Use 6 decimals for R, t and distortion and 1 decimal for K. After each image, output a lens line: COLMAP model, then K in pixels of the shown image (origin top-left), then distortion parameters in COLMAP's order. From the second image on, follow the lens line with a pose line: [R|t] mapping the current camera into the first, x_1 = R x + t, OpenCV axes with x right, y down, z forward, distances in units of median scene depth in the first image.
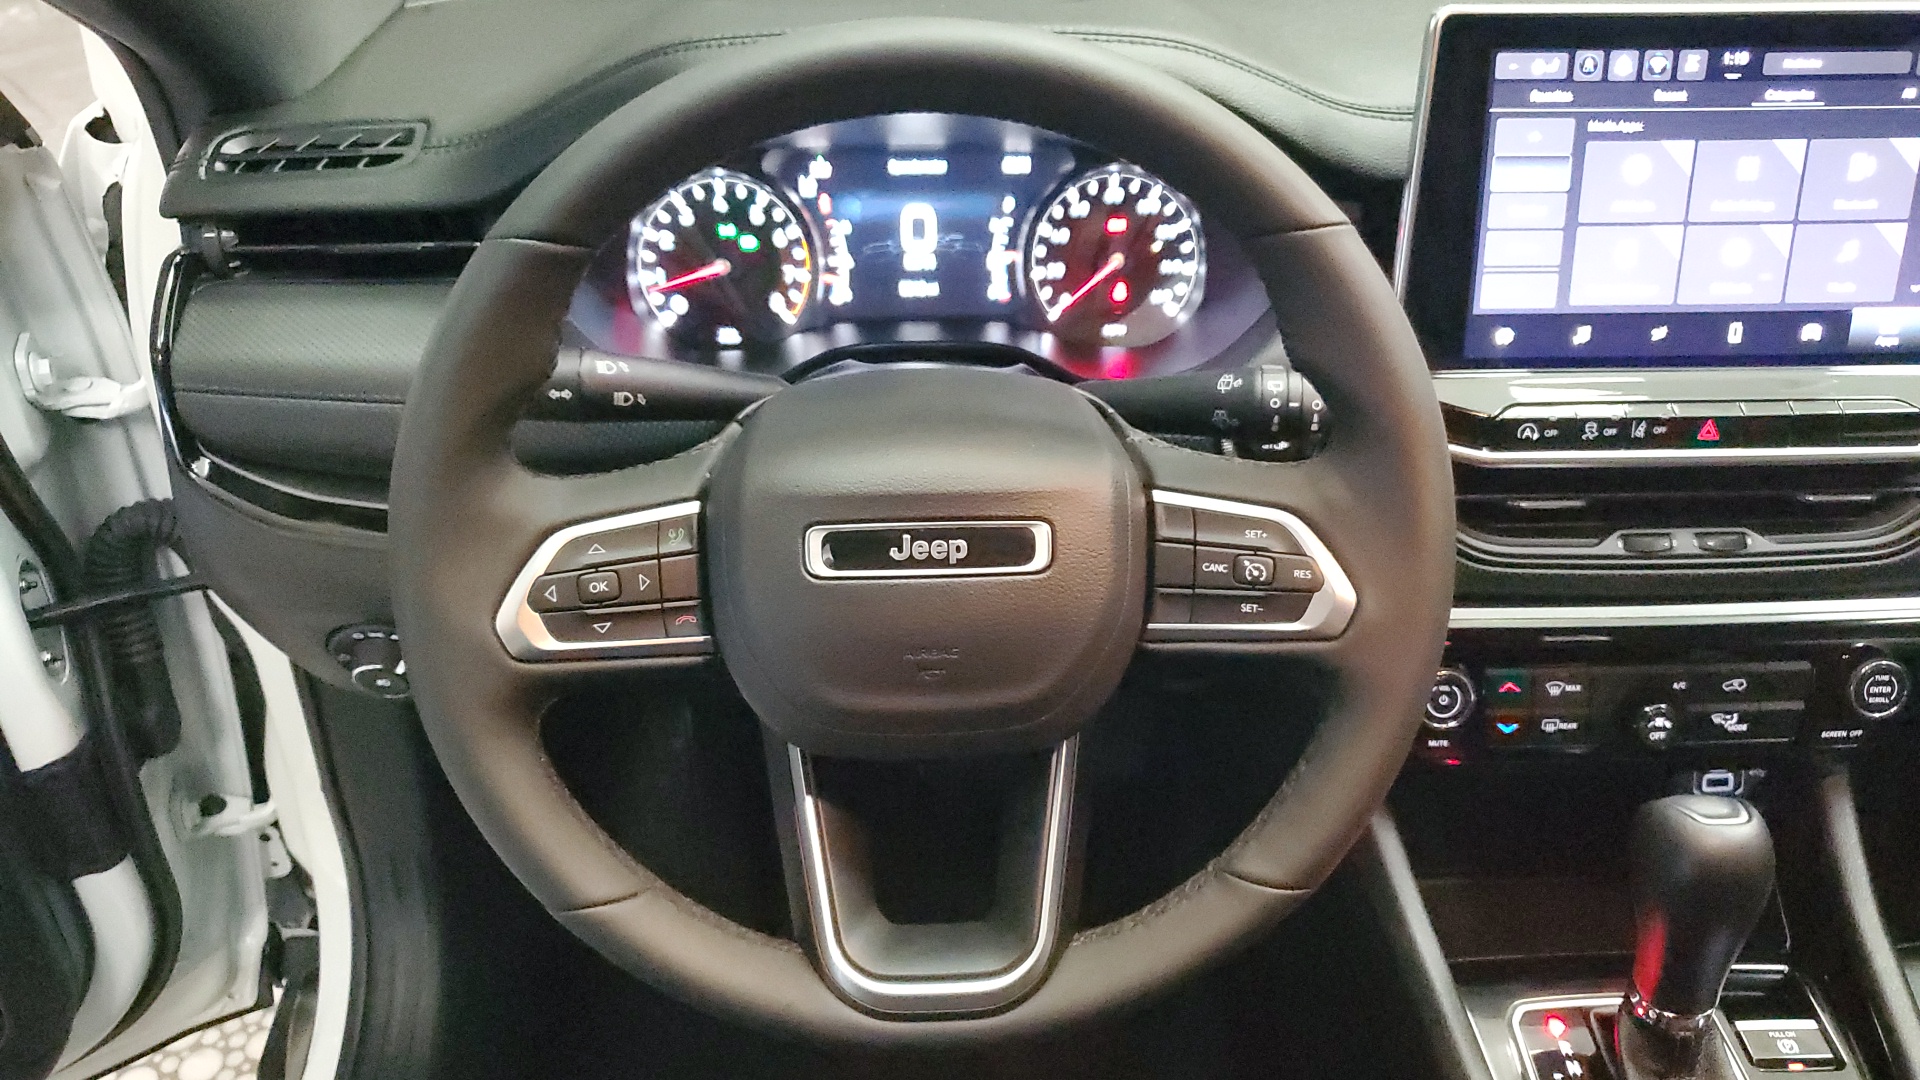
lens RADIAL K [[1537.7, 0, 944.9], [0, 1537.7, 519.9], [0, 0, 1]] dist [0.034557, -0.039474]
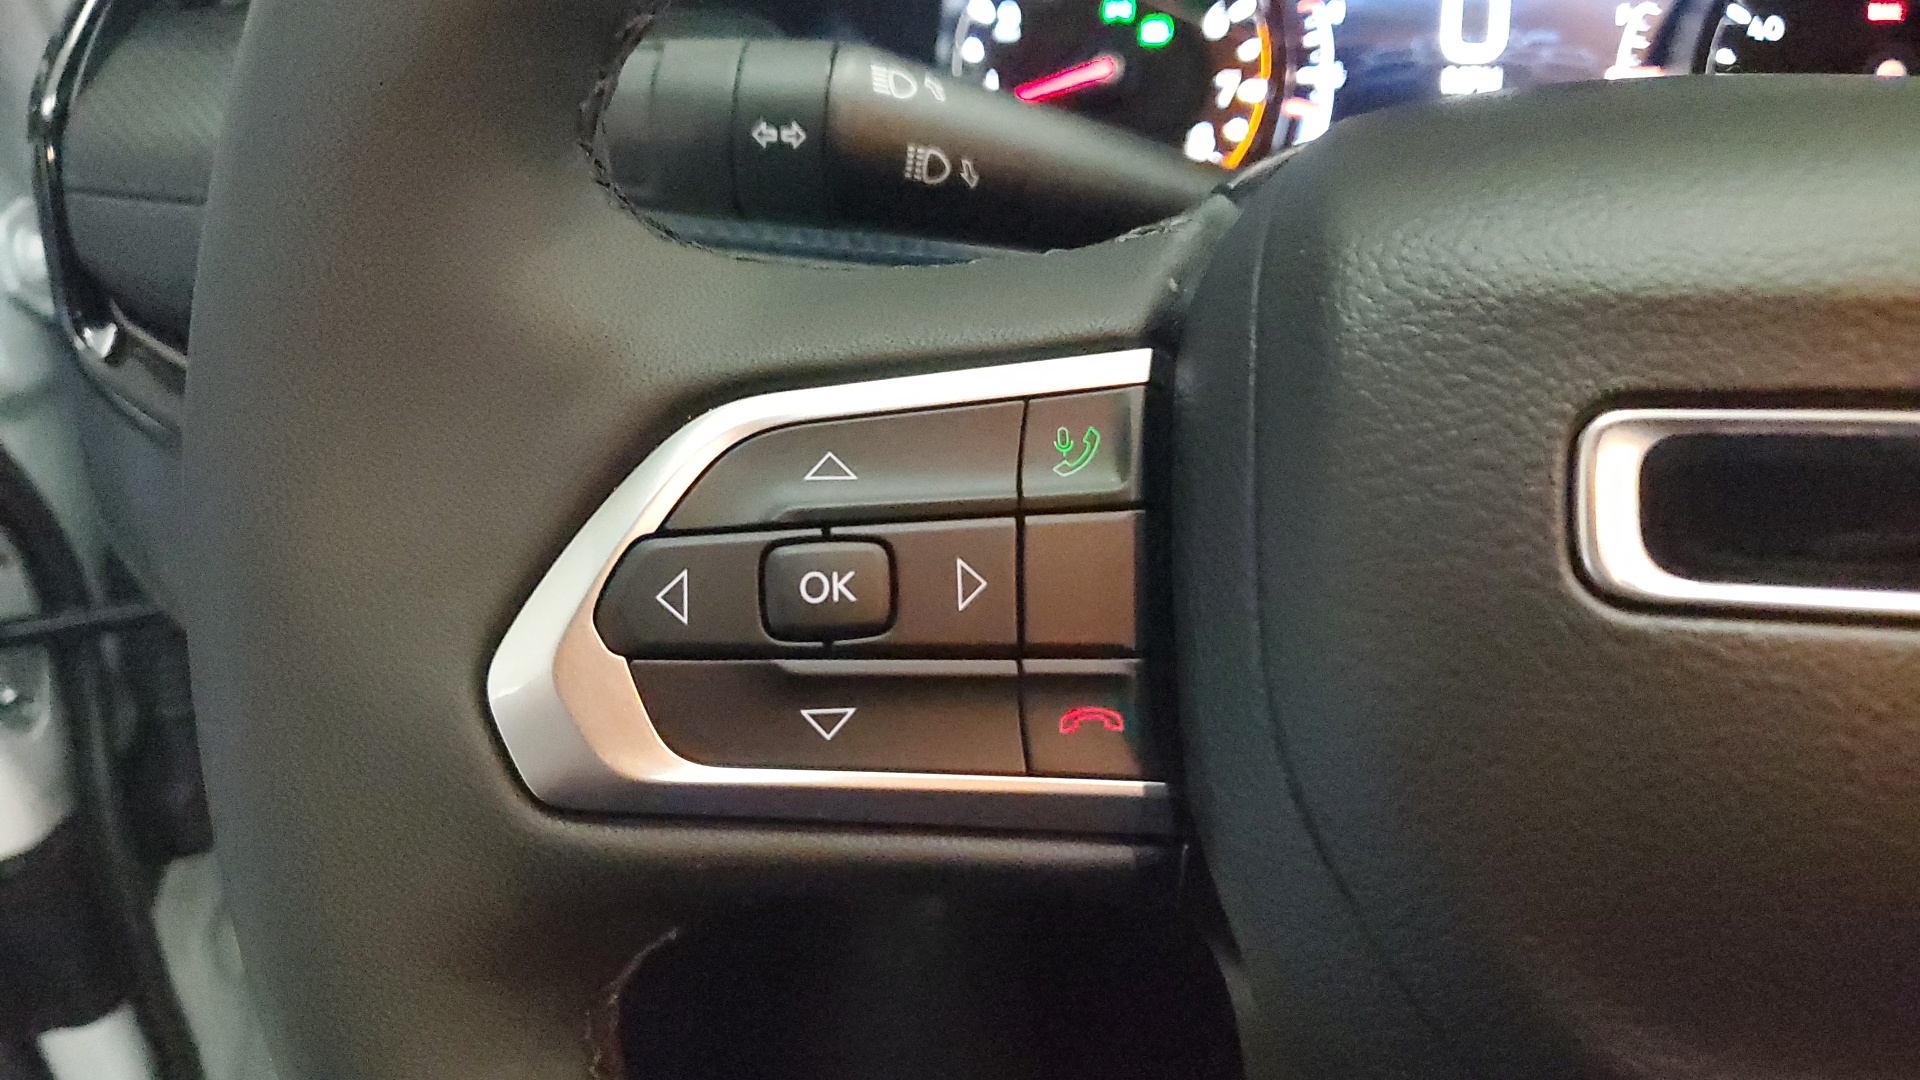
lens RADIAL K [[1537.7, 0, 962.9], [0, 1537.7, 530.3], [0, 0, 1]] dist [0.034557, -0.039474]
pose [[0.986465, 0.063428, -0.151210, -0.117803], [-0.072924, 0.995644, -0.058097, 0.037009], [0.146866, 0.068338, 0.986793, 0.541769]]
